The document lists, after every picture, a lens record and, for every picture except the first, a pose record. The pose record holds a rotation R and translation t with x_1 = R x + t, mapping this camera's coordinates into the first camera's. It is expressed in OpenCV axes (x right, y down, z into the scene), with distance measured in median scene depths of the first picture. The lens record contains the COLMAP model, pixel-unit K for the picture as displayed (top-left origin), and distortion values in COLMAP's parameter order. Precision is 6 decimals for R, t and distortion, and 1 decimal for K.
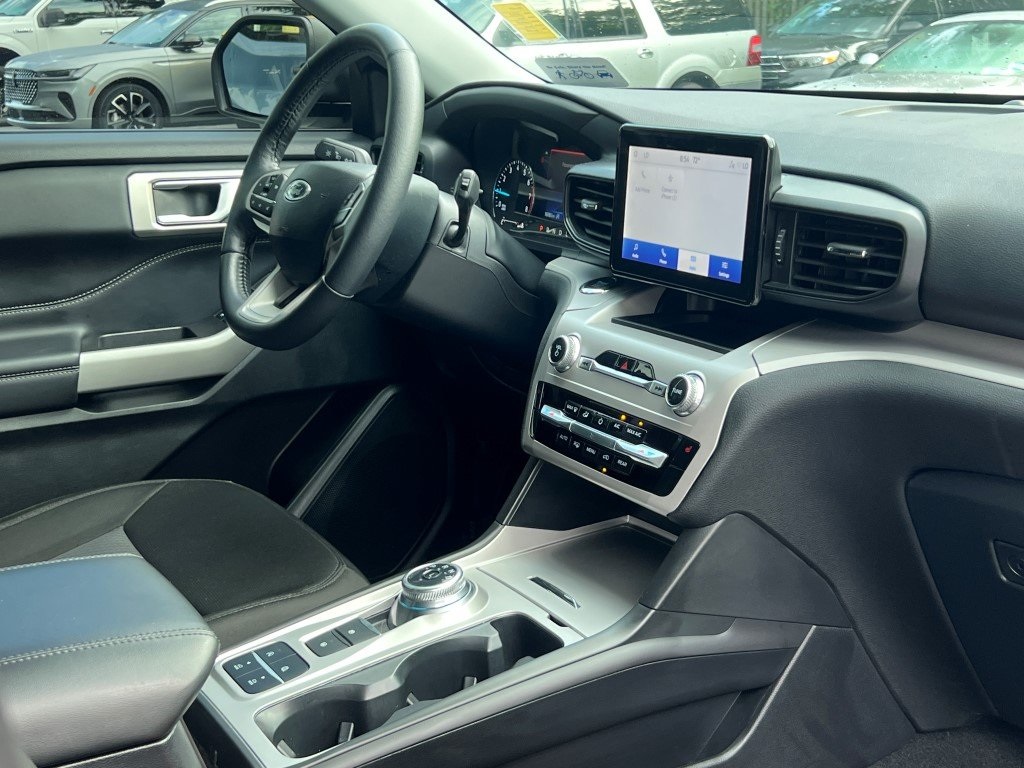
lens RADIAL K [[1381.0, 0, 513.3], [0, 1381.0, 389.1], [0, 0, 1]] dist [0.098873, 0.000000]
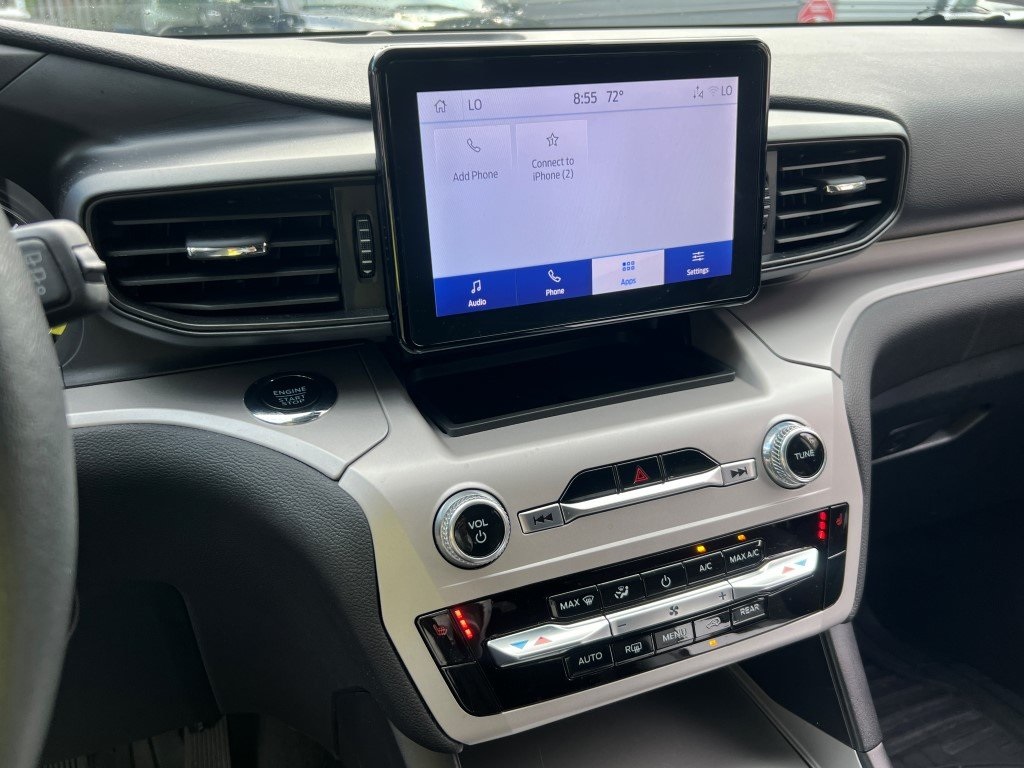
lens RADIAL K [[838.6, 0, 501.5], [0, 838.6, 395.2], [0, 0, 1]] dist [0.034478, -0.022716]
pose [[0.149245, -0.375720, 0.914637, -0.231202], [0.268982, 0.905541, 0.328093, -0.175270], [-0.951512, 0.197054, 0.236209, 0.960859]]
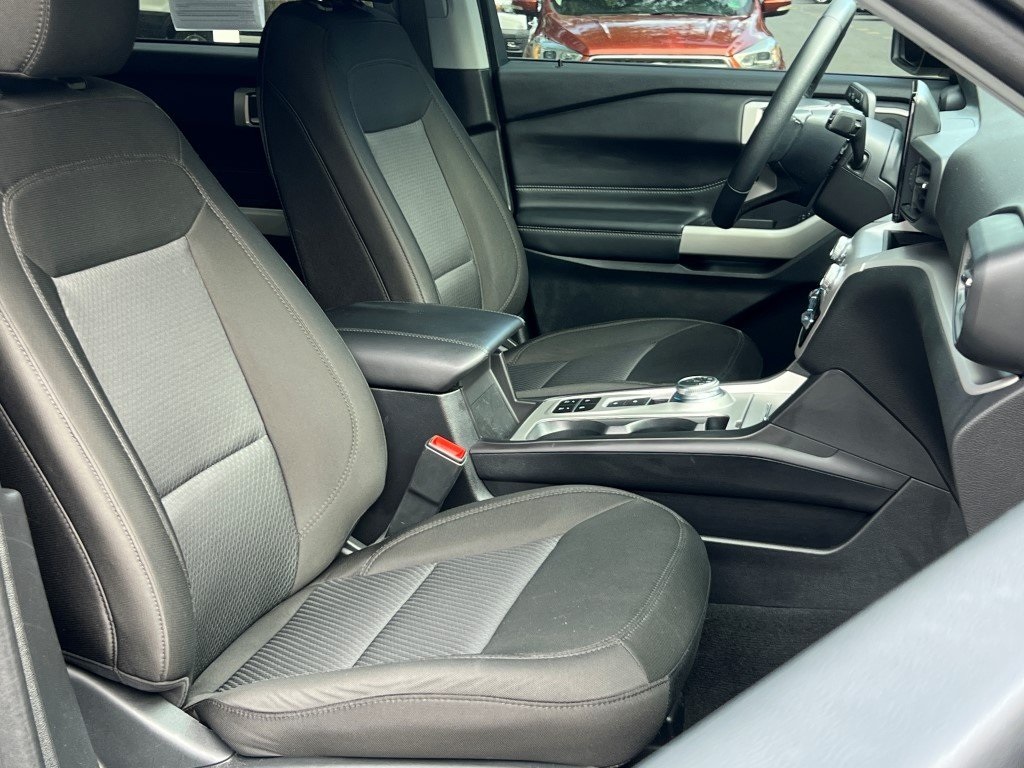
lens RADIAL K [[1381.0, 0, 512.4], [0, 1381.0, 382.3], [0, 0, 1]] dist [0.098873, 0.000000]
pose [[0.692440, 0.213750, -0.689085, 0.805823], [-0.192463, 0.975220, 0.109107, 0.014139], [0.695331, 0.057074, 0.716420, -0.180188]]
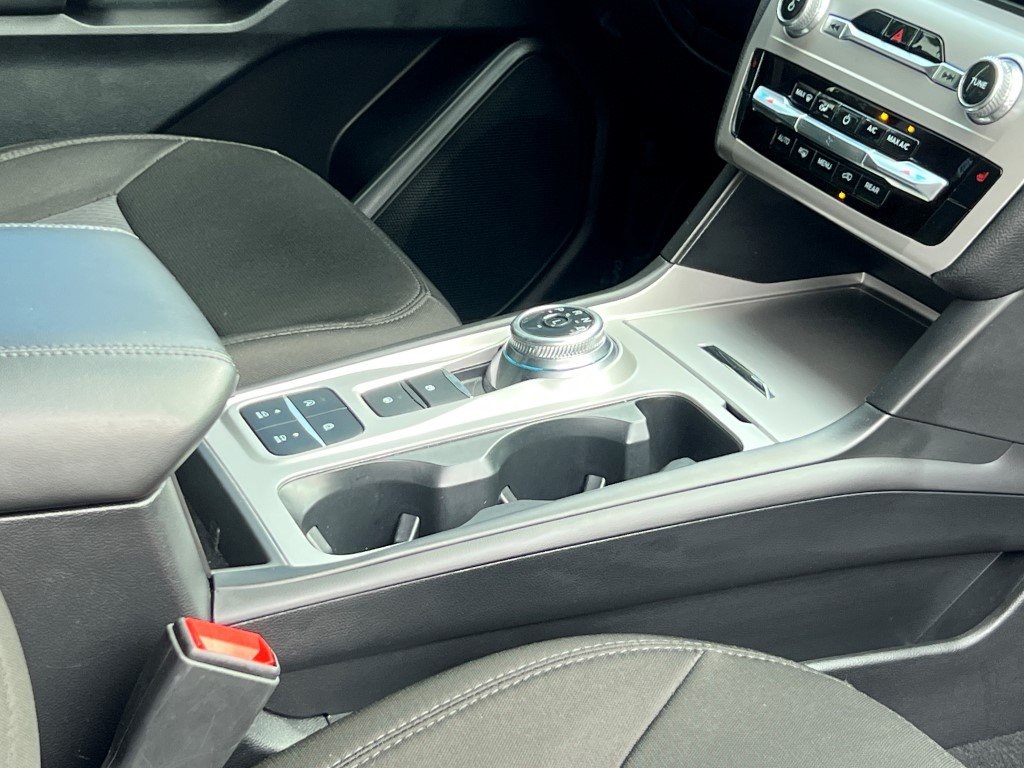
lens RADIAL K [[1958.1, 0, 509.2], [0, 1958.1, 383.6], [0, 0, 1]] dist [0.224128, 0.000000]
pose [[0.988862, 0.131162, -0.070349, -0.011183], [-0.118923, 0.980501, 0.156446, 0.018366], [0.089497, -0.146338, 0.985178, 0.060193]]
